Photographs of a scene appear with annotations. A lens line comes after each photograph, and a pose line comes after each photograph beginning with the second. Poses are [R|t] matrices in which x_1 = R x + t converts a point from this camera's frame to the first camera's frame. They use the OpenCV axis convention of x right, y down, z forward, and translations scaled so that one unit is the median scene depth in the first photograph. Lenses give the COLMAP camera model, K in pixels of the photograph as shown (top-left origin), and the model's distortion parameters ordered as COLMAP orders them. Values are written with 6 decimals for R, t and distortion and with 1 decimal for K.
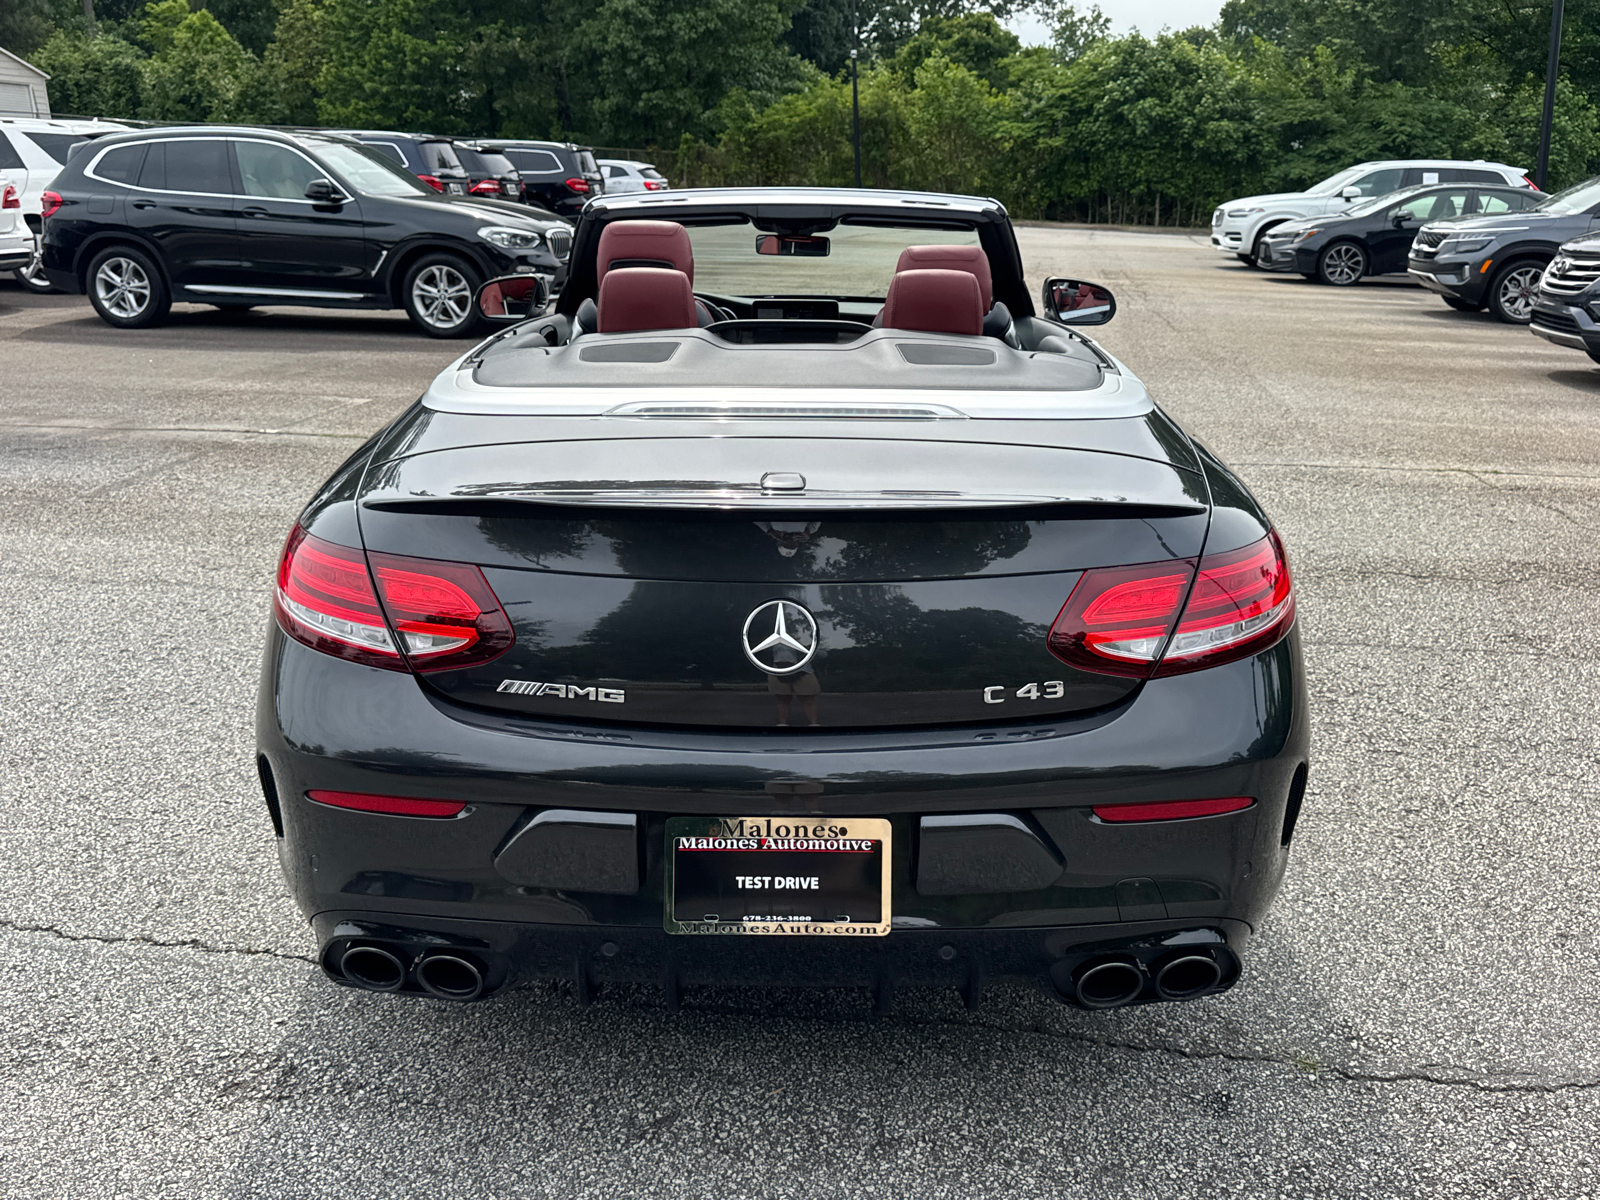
lens RADIAL K [[1454.7, 0, 787.4], [0, 1454.7, 580.4], [0, 0, 1]] dist [0.010411, -0.027507]
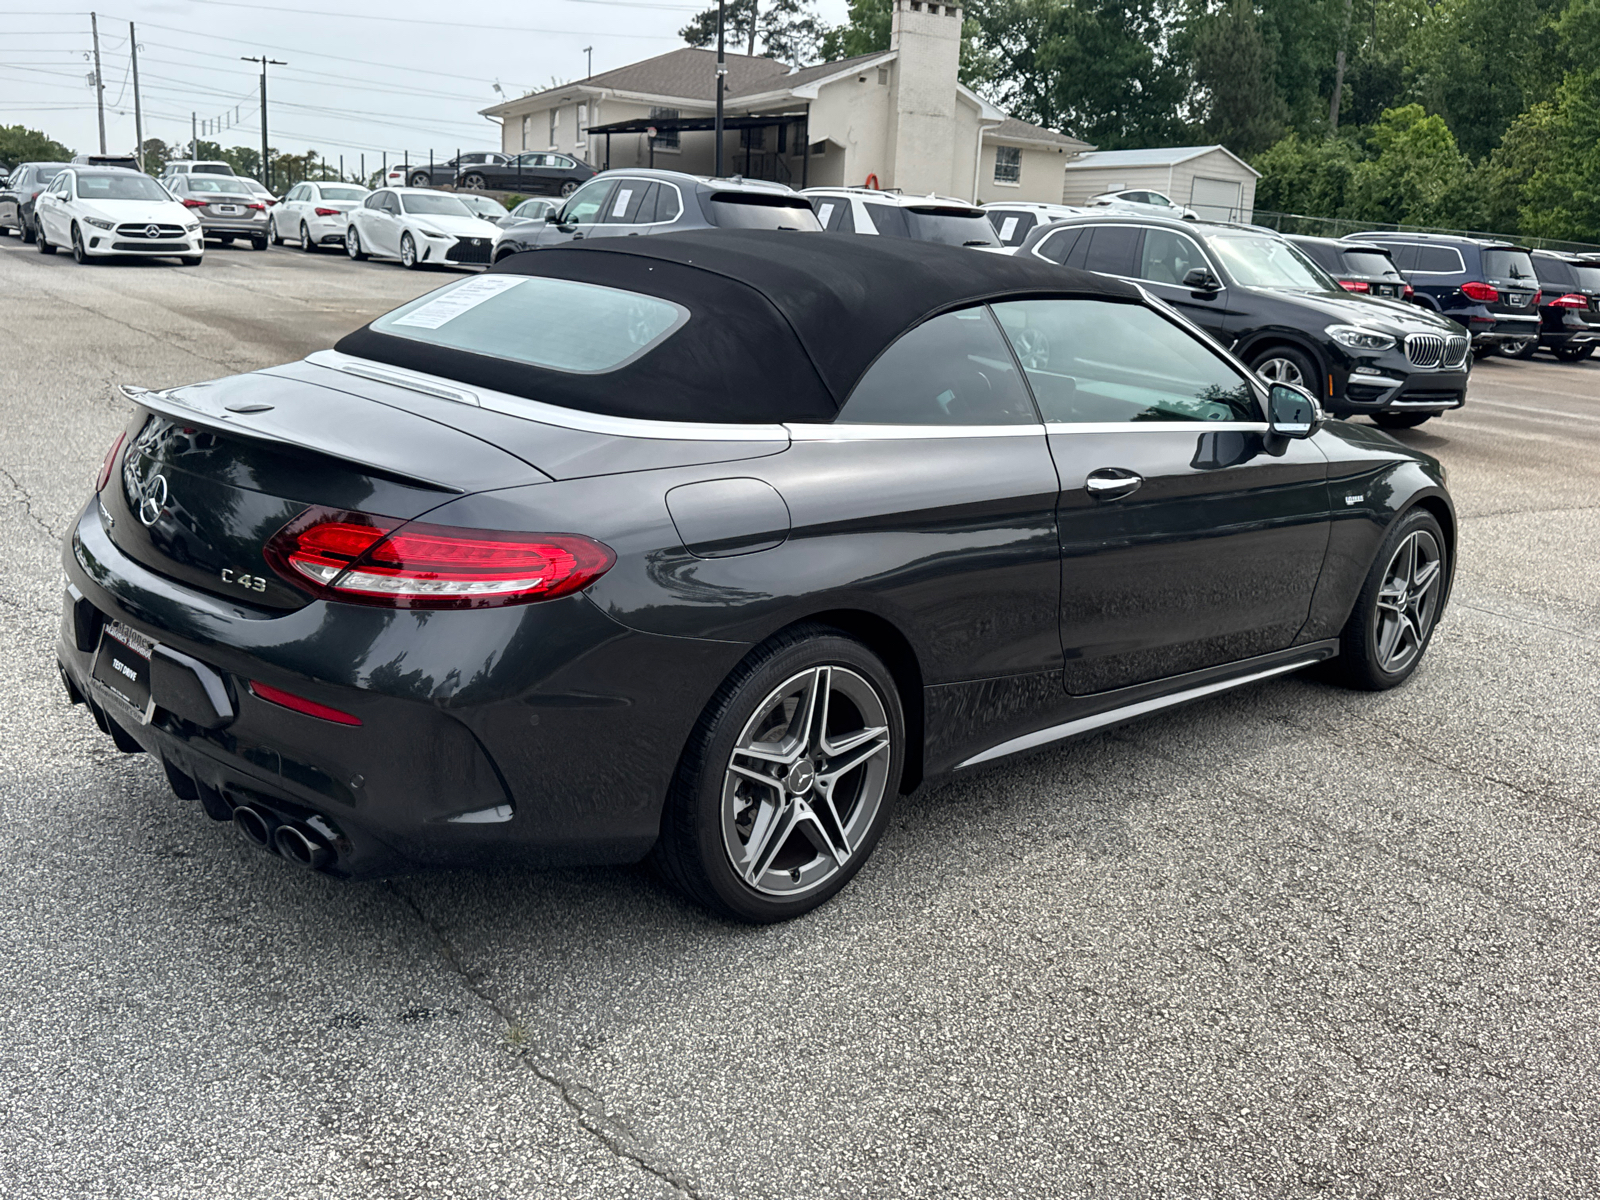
lens RADIAL K [[1437.9, 0, 797.2], [0, 1437.9, 592.6], [0, 0, 1]] dist [0.042376, -0.061752]
pose [[0.721981, 0.216411, -0.657198, 0.208839], [-0.252513, 0.966727, 0.040933, -0.015126], [0.644190, 0.136398, 0.752605, 0.050445]]
